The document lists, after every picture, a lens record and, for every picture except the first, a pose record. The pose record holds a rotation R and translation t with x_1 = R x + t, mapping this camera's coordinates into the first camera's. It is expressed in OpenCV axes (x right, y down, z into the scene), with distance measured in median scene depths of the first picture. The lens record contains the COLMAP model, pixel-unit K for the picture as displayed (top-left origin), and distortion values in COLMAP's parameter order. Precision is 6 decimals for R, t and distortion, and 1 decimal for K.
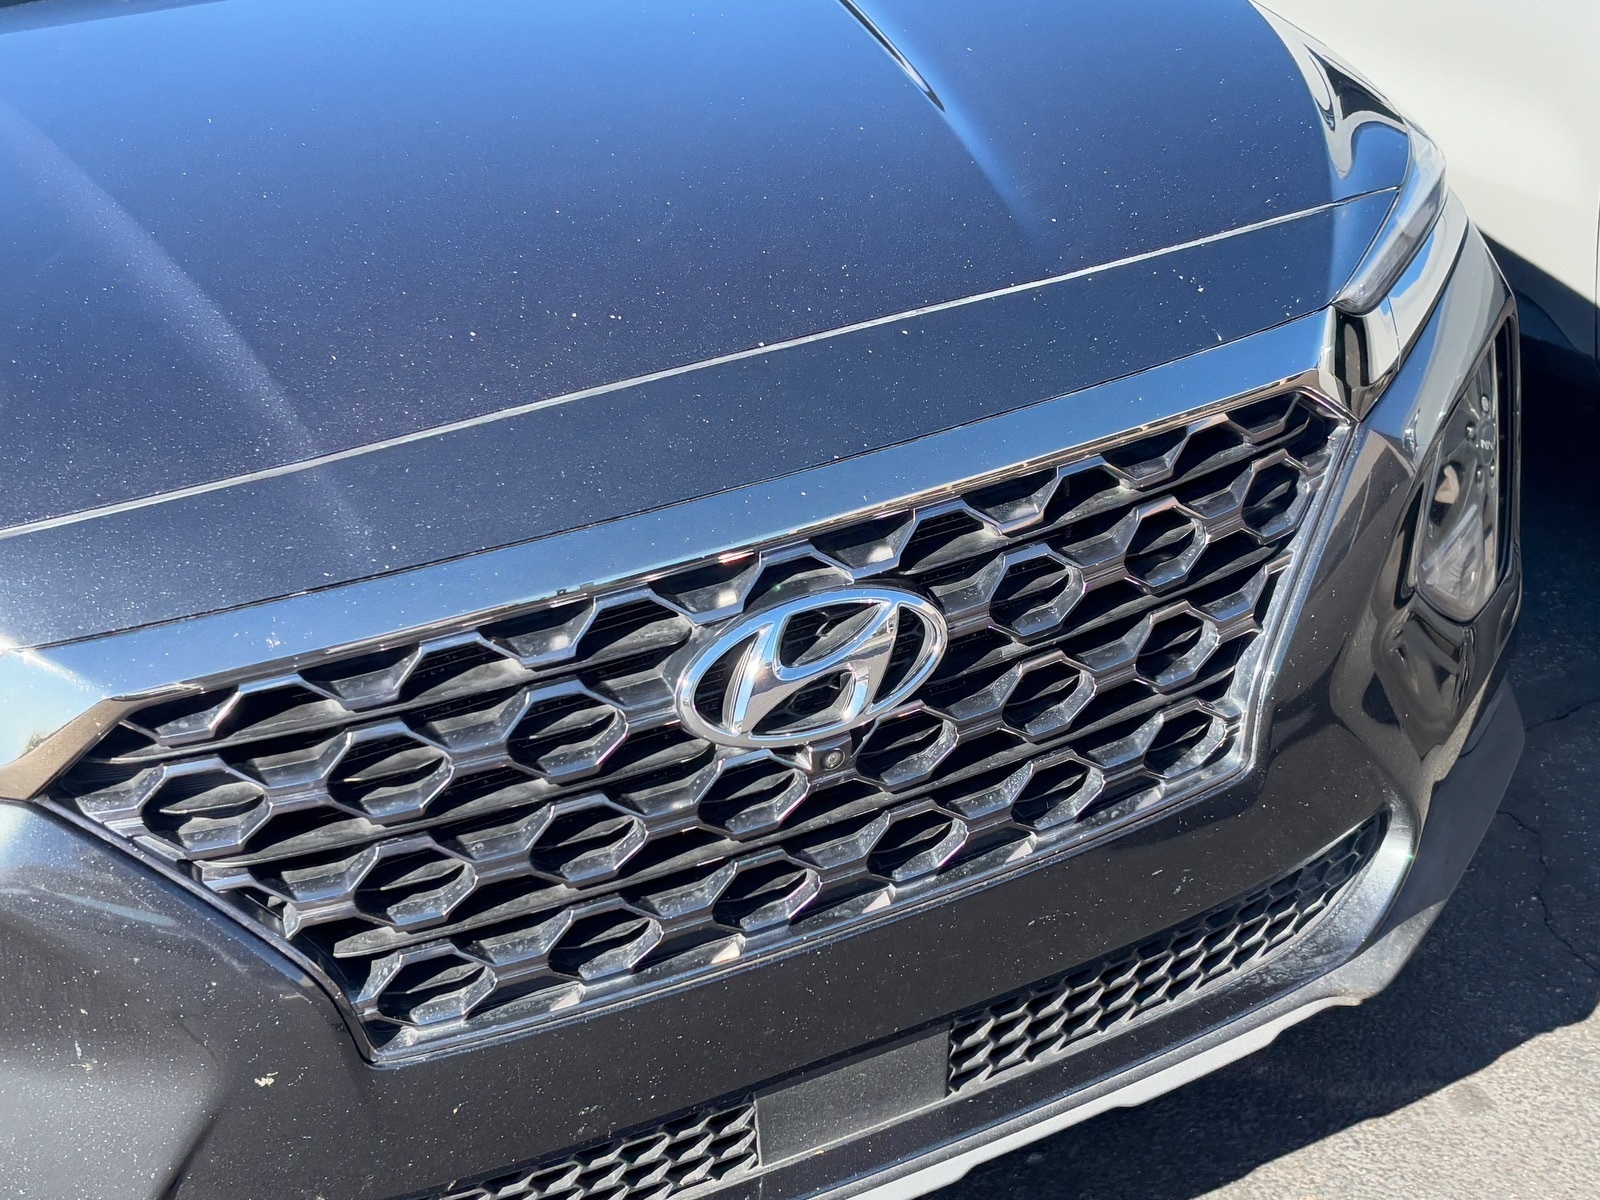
lens RADIAL K [[2326.1, 0, 795.7], [0, 2326.1, 598.8], [0, 0, 1]] dist [0.162171, 0.000000]
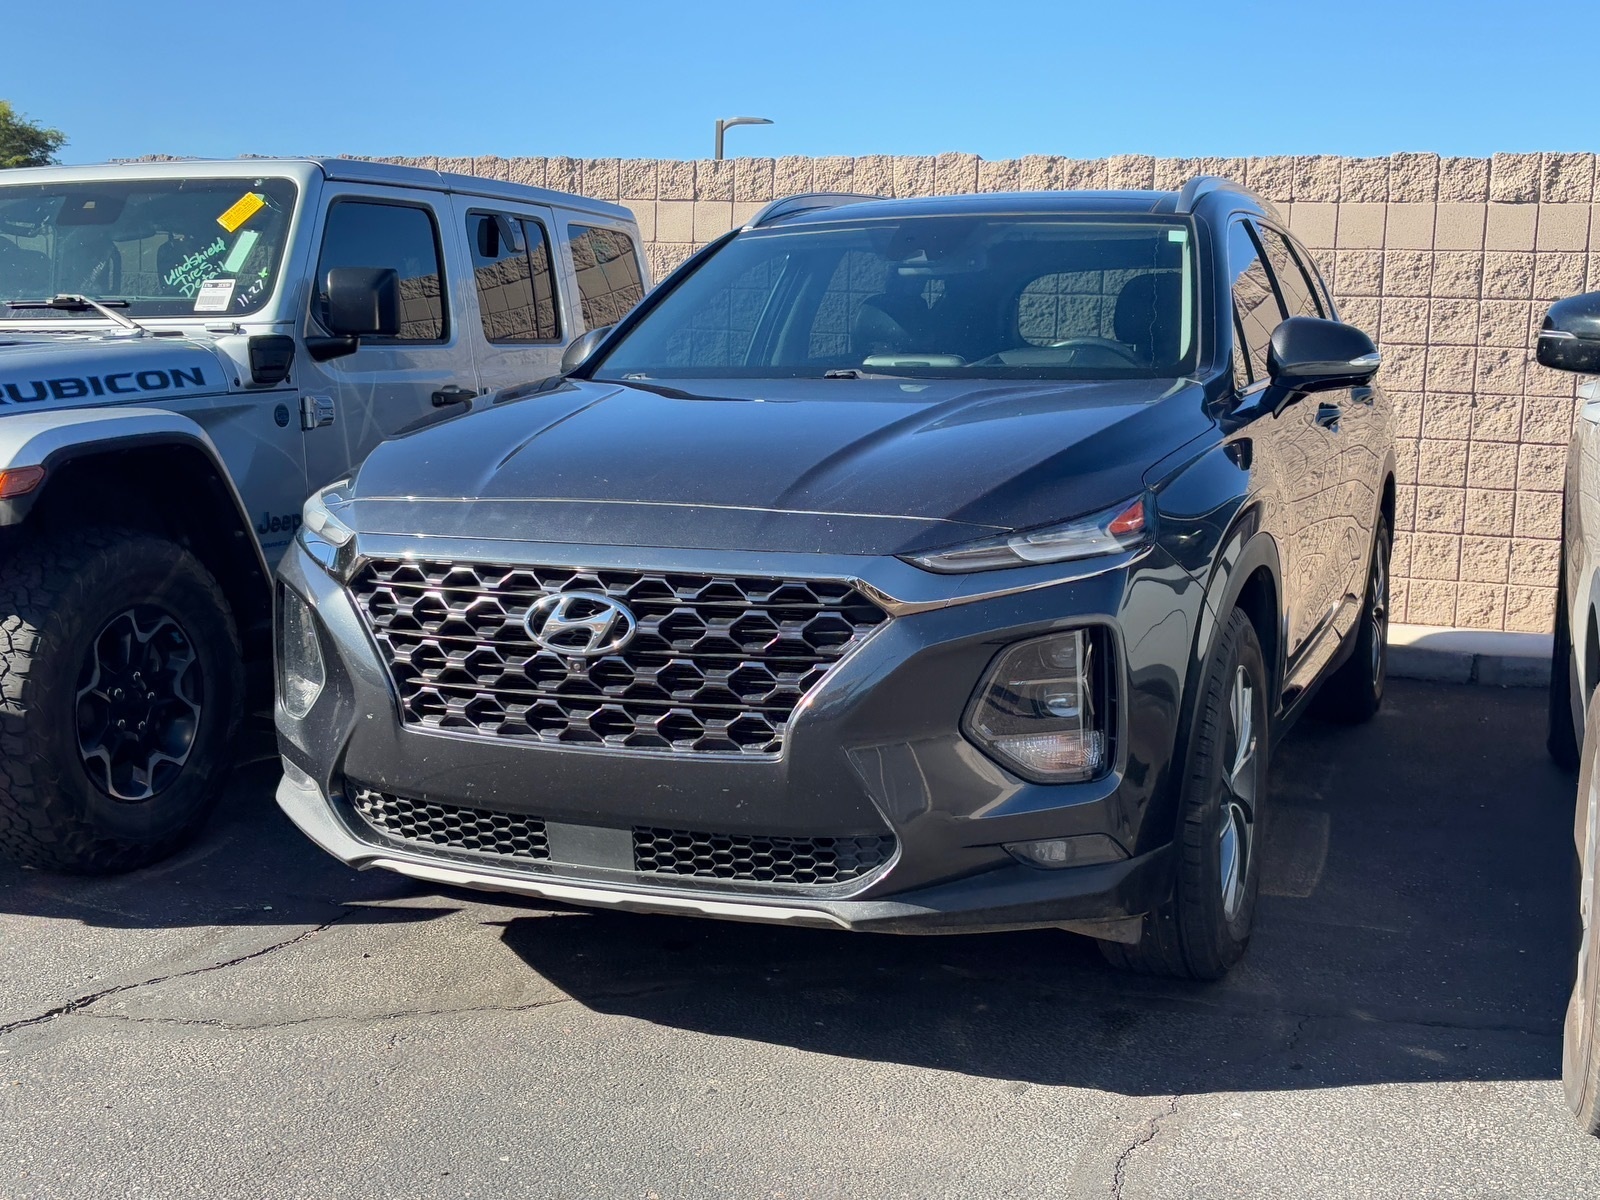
lens RADIAL K [[1770.4, 0, 795.1], [0, 1770.4, 601.4], [0, 0, 1]] dist [0.003702, 0.000000]
pose [[0.699903, 0.207763, -0.683352, 1.311339], [-0.369114, 0.924305, -0.097032, 0.096701], [0.611466, 0.320148, 0.723612, -0.154116]]
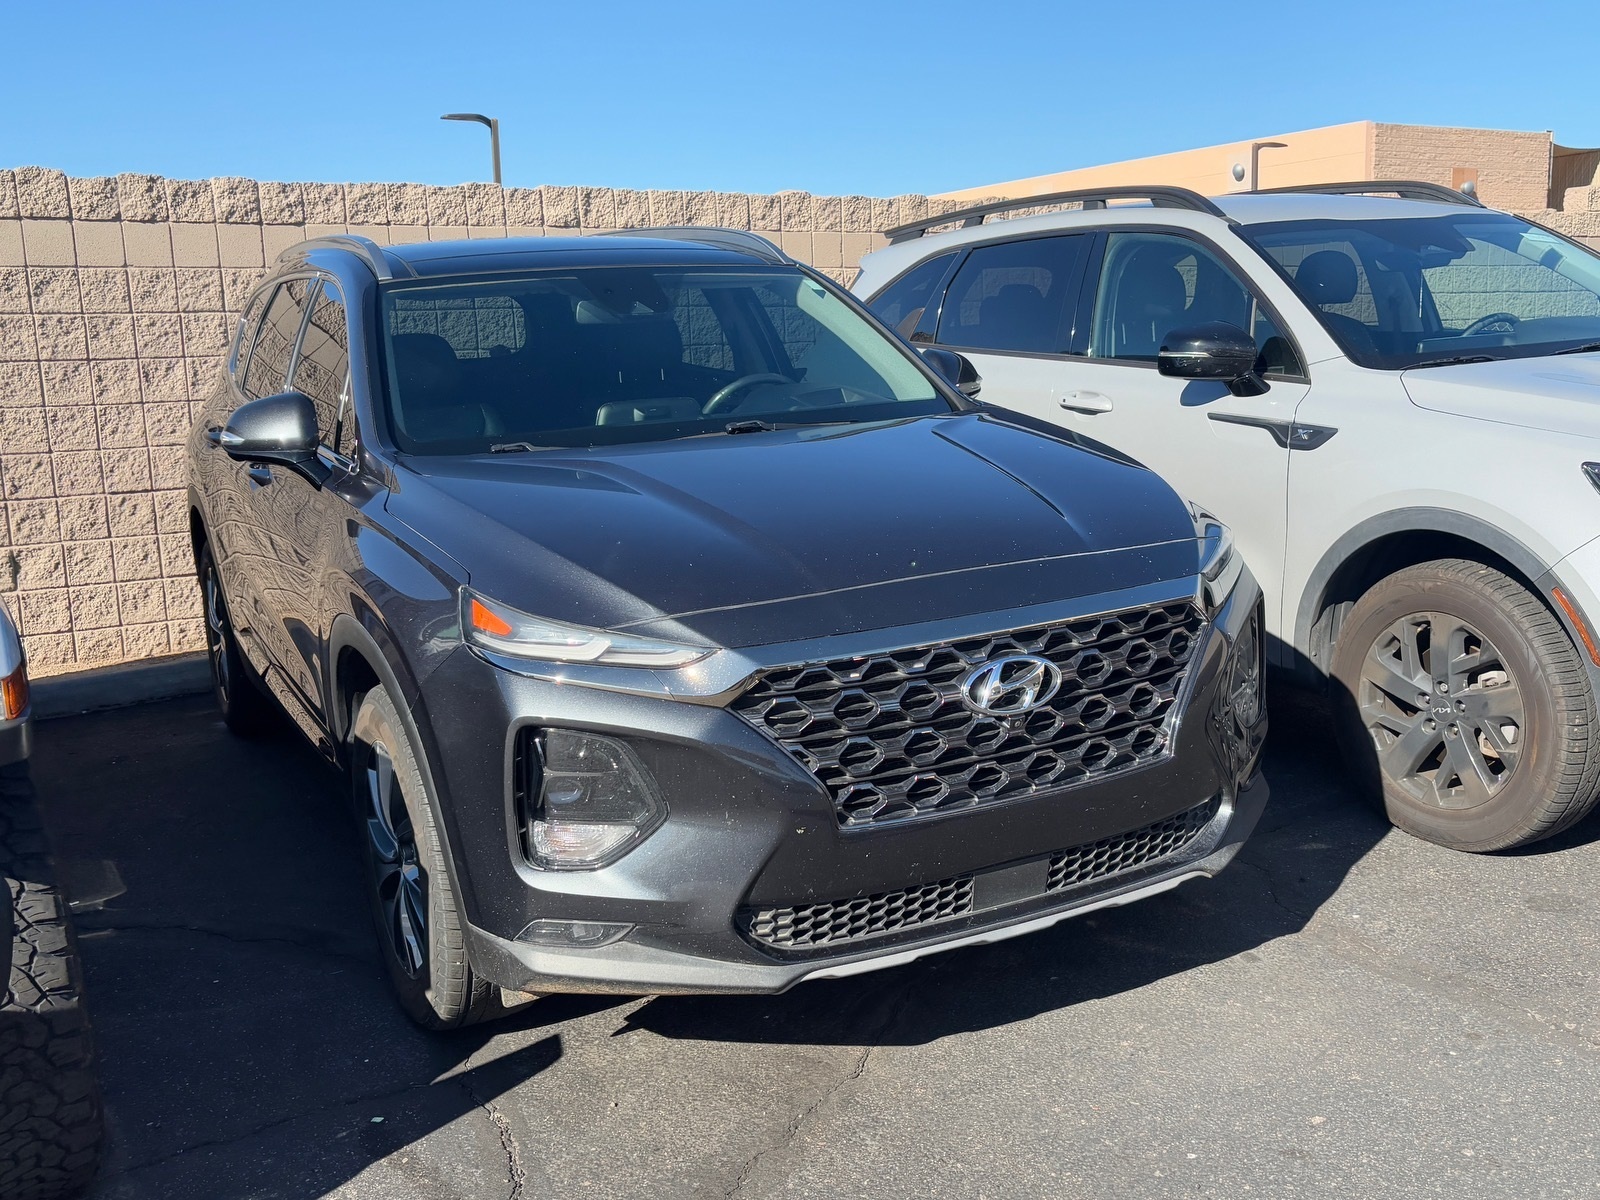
lens RADIAL K [[1484.2, 0, 806.1], [0, 1484.2, 592.3], [0, 0, 1]] dist [0.077295, 0.000000]
pose [[0.997691, 0.050230, 0.045723, -0.282447], [-0.038031, 0.970842, -0.236683, 0.308758], [-0.056278, 0.234398, 0.970510, -0.555361]]
